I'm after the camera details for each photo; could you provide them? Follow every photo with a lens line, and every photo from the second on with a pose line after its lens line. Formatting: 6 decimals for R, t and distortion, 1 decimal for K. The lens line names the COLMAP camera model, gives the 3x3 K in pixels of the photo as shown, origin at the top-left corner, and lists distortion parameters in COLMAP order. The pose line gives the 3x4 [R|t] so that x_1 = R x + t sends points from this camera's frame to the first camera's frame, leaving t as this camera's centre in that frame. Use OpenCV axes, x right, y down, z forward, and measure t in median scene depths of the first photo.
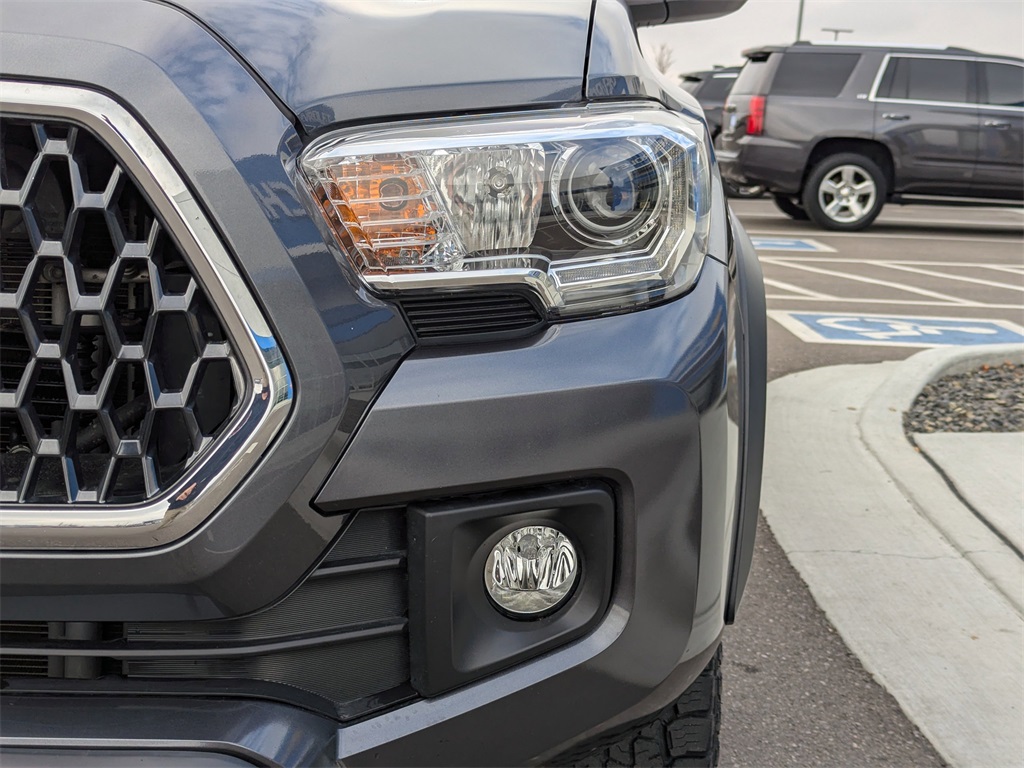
lens RADIAL K [[1478.7, 0, 512.0], [0, 1478.7, 384.0], [0, 0, 1]] dist [0.014655, 0.014451]
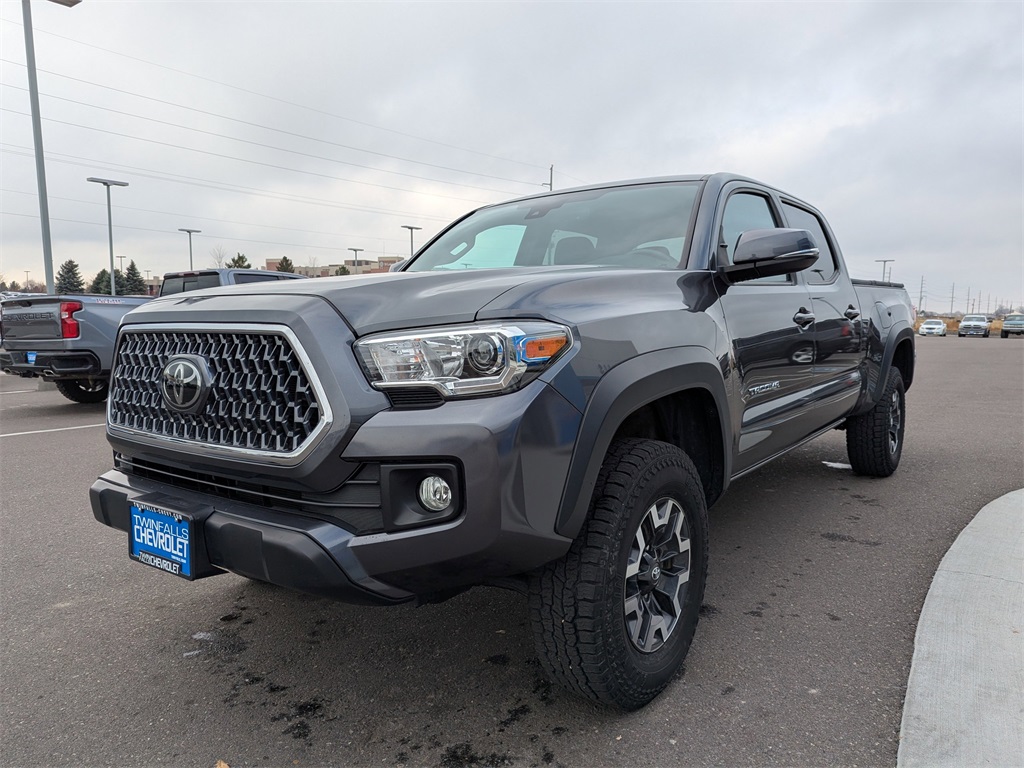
lens RADIAL K [[723.7, 0, 498.6], [0, 723.7, 383.8], [0, 0, 1]] dist [0.063805, -0.059814]
pose [[0.772610, -0.001715, -0.634878, 1.033035], [-0.068879, 0.993867, -0.086506, 0.037809], [0.631133, 0.110565, 0.767754, 0.049186]]
